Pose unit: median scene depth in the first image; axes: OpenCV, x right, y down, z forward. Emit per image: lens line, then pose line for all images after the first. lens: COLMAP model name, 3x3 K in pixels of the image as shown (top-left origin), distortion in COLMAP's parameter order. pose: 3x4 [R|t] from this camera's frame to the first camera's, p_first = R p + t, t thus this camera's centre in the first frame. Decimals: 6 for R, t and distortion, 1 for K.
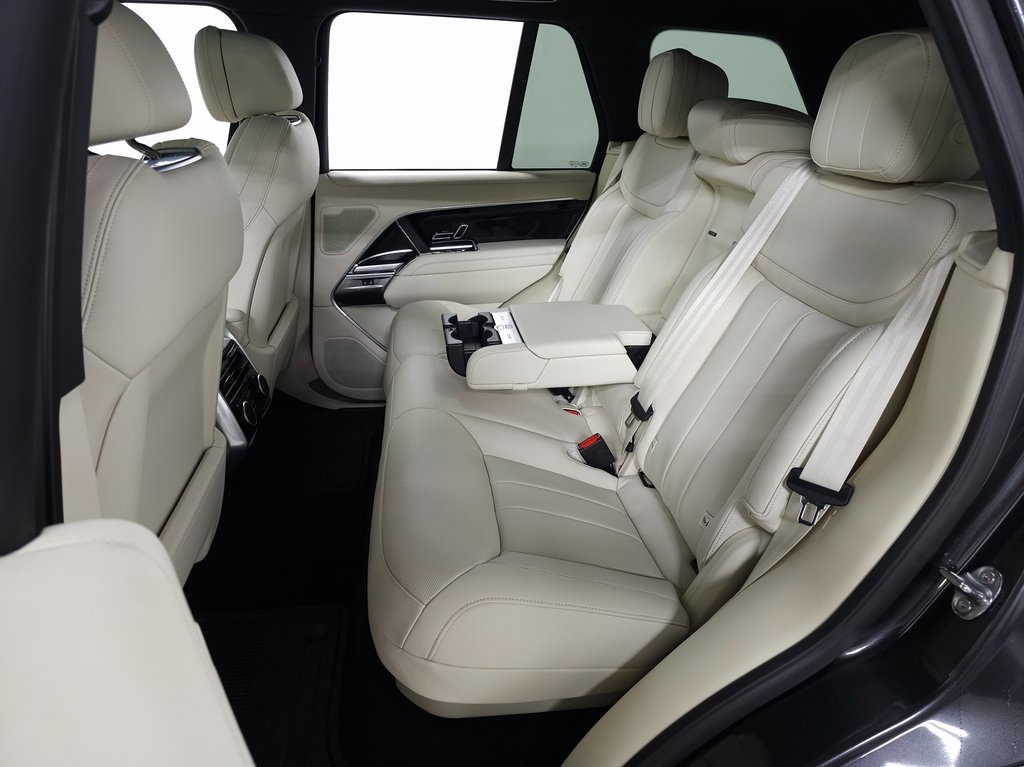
lens RADIAL K [[697.2, 0, 510.7], [0, 697.2, 388.1], [0, 0, 1]] dist [0.036792, -0.043355]
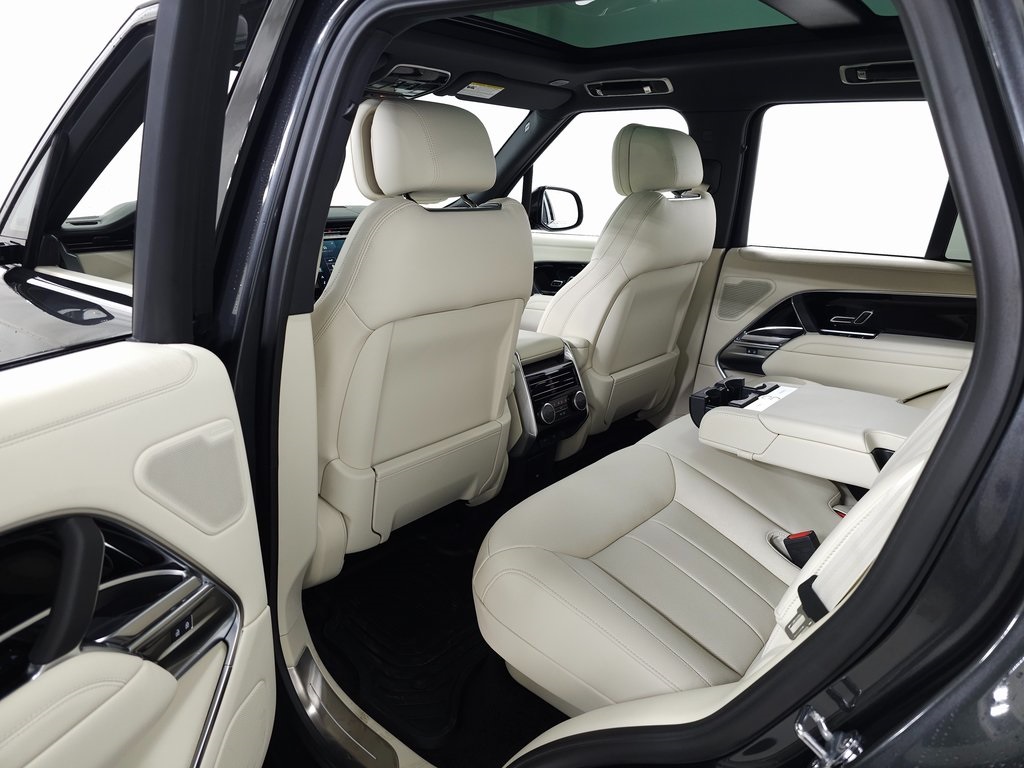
lens RADIAL K [[697.2, 0, 510.9], [0, 697.2, 382.0], [0, 0, 1]] dist [0.036792, -0.043355]
pose [[0.661183, 0.210243, -0.720163, 0.325850], [-0.303884, 0.952709, -0.000865, 0.001905], [0.685923, 0.219418, 0.693805, 0.045550]]
